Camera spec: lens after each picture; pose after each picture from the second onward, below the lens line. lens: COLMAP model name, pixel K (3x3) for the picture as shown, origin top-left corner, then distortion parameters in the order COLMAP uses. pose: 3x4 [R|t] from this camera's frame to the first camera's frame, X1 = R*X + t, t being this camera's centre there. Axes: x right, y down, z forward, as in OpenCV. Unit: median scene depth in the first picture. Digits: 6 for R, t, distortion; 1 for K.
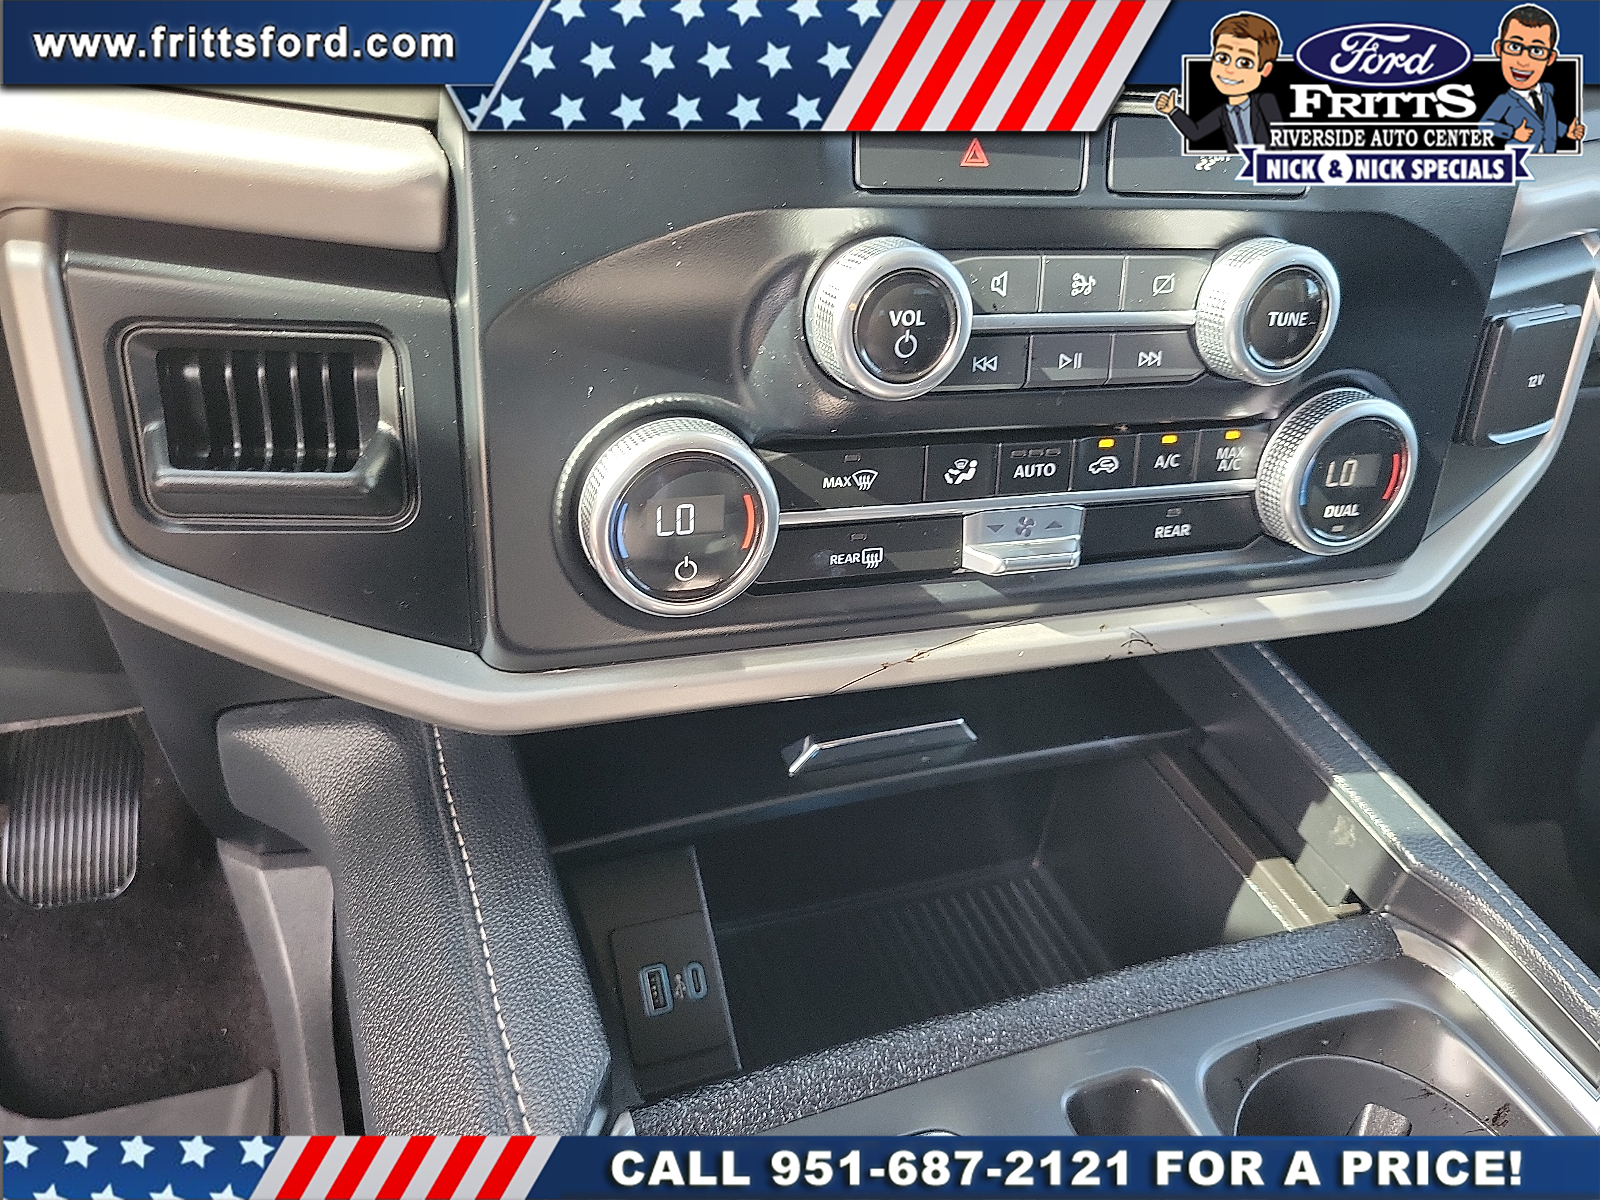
lens RADIAL K [[1240.1, 0, 802.6], [0, 1240.1, 601.2], [0, 0, 1]] dist [0.038508, -0.028080]
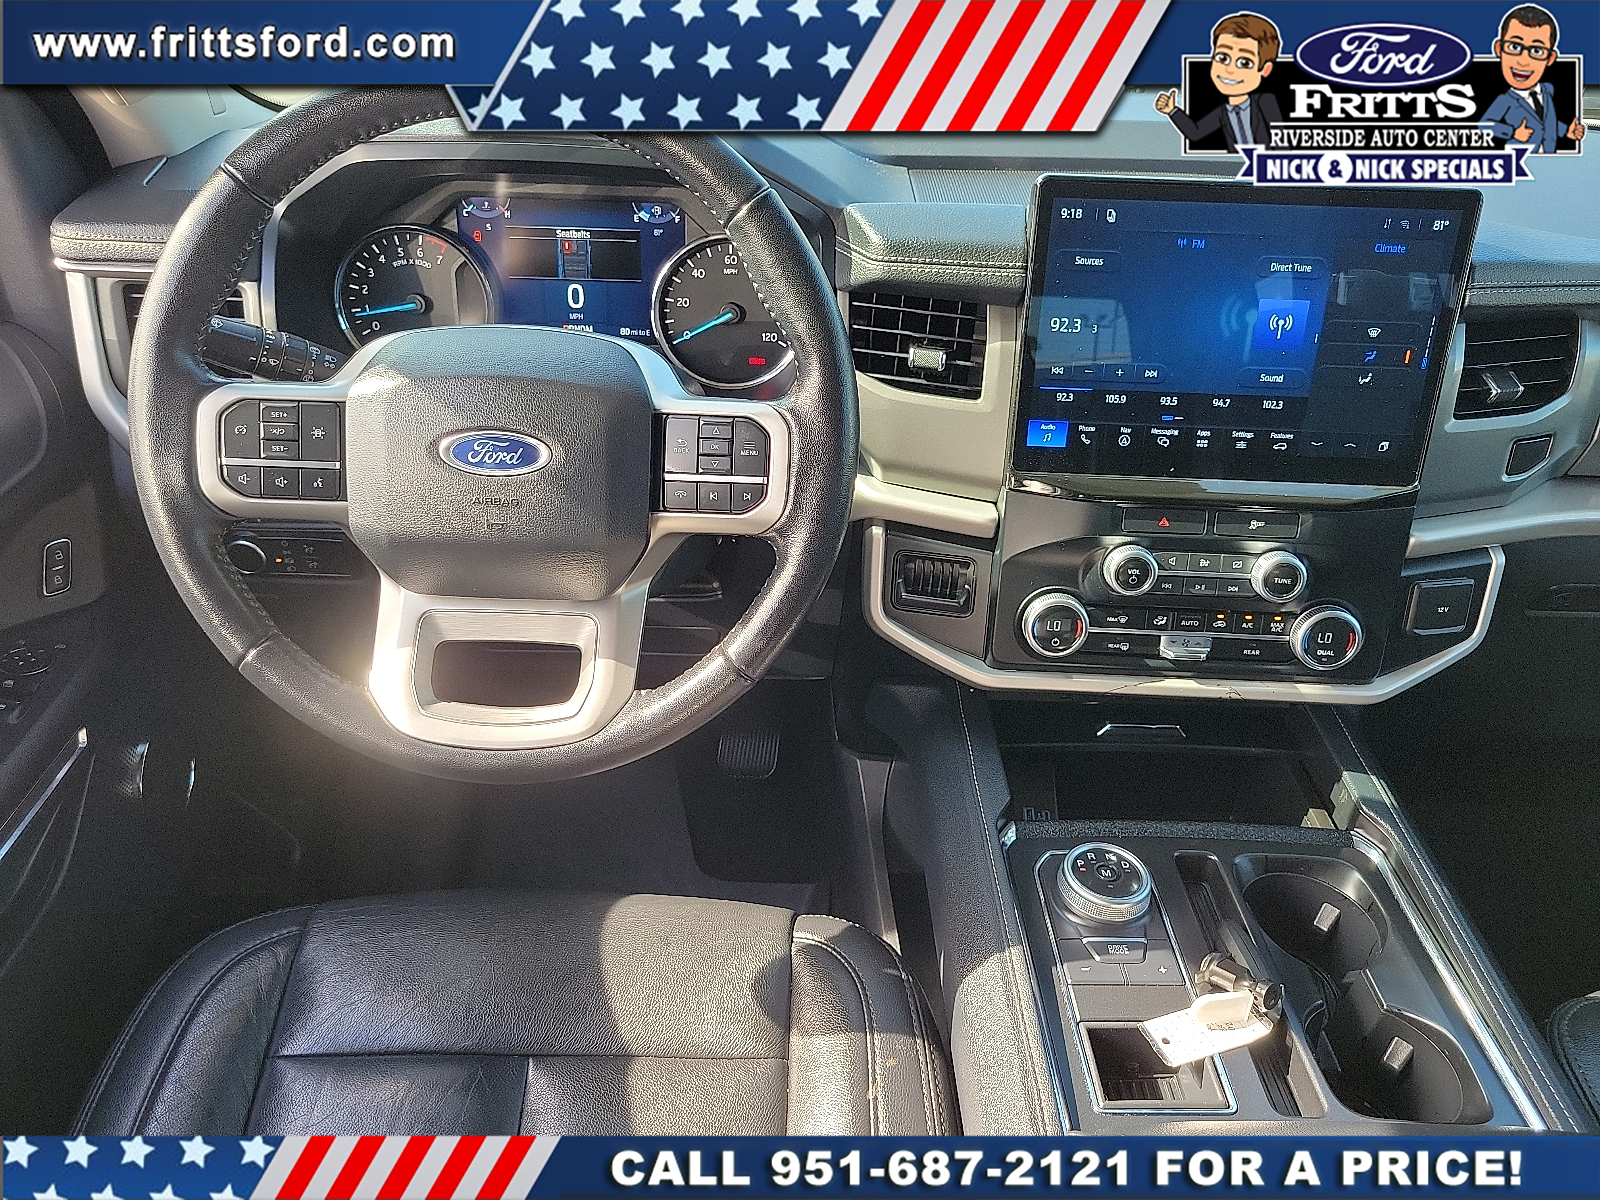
lens RADIAL K [[1240.1, 0, 790.1], [0, 1240.1, 601.4], [0, 0, 1]] dist [0.038508, -0.028080]
pose [[0.931423, 0.111881, -0.346314, 0.303995], [-0.133036, 0.990388, -0.037848, 0.068622], [0.338750, 0.081325, 0.937355, -1.856357]]
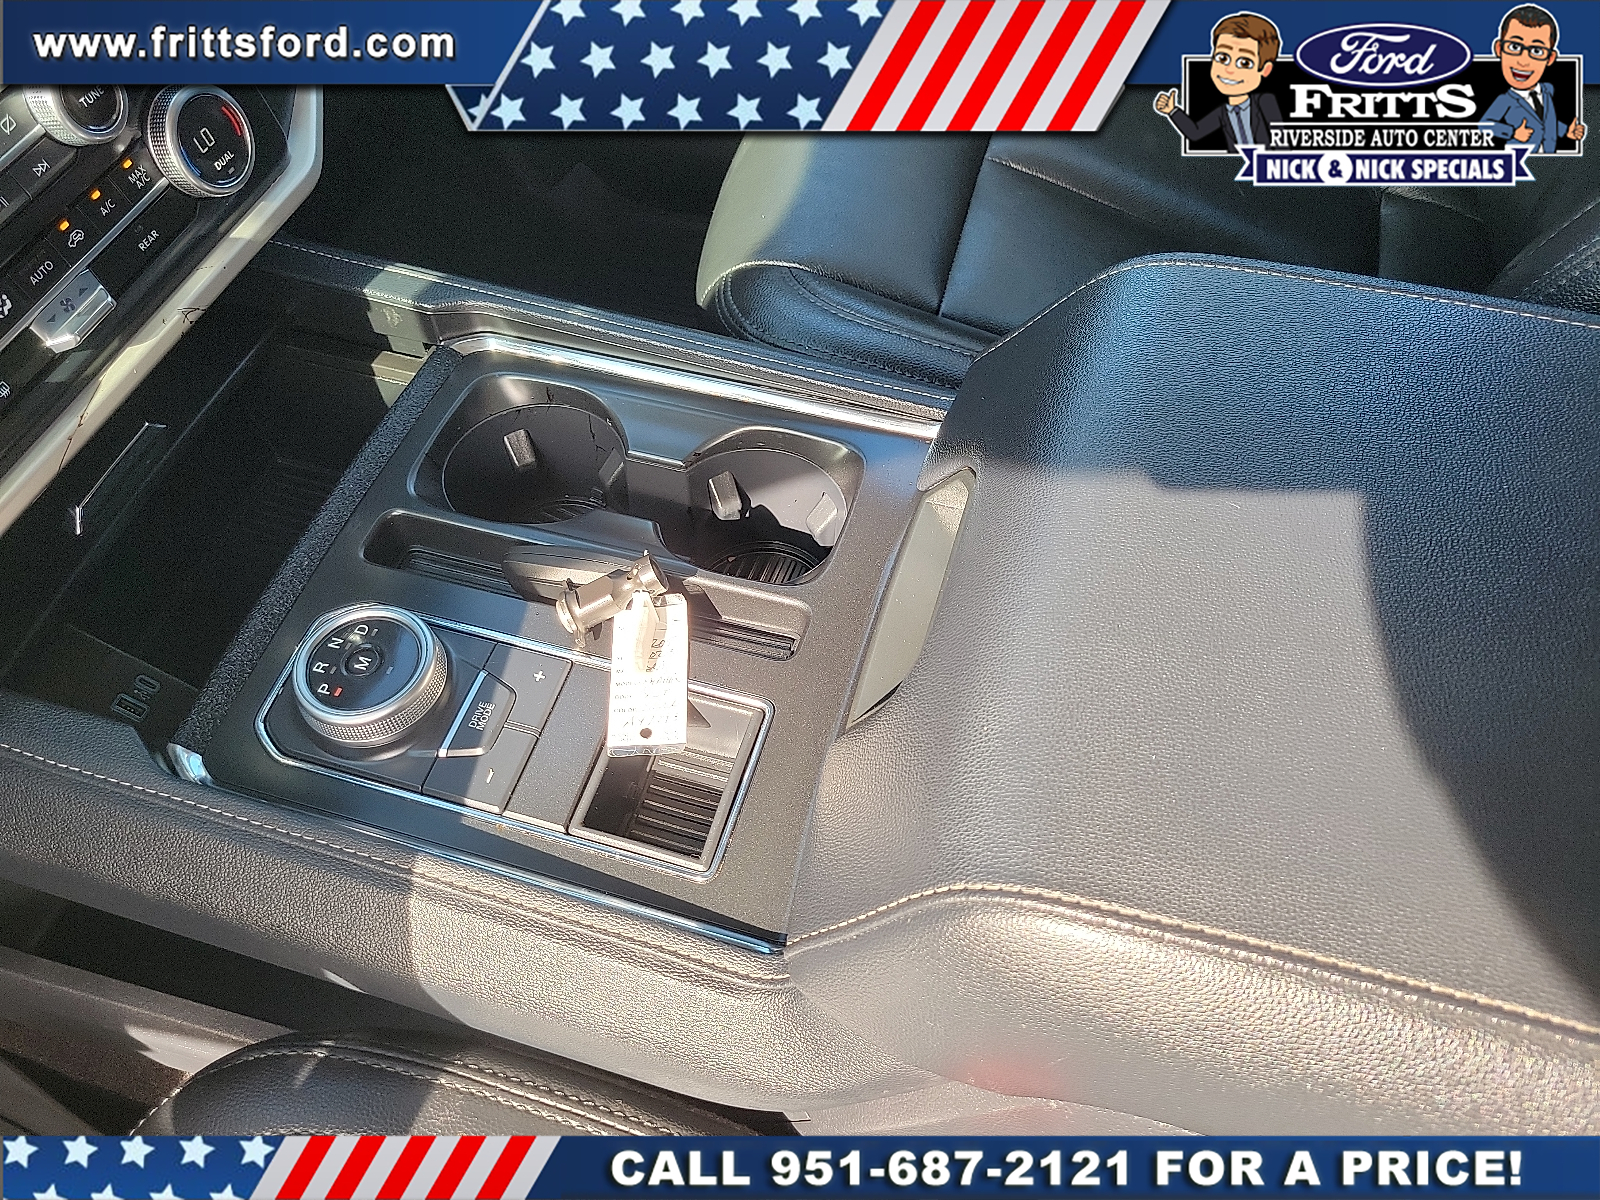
lens RADIAL K [[1240.1, 0, 792.7], [0, 1240.1, 608.2], [0, 0, 1]] dist [0.038508, -0.028080]
pose [[0.623557, -0.717374, 0.310728, -0.007811], [0.540054, 0.682651, 0.492269, -0.081792], [-0.565259, -0.139147, 0.813093, -0.776327]]
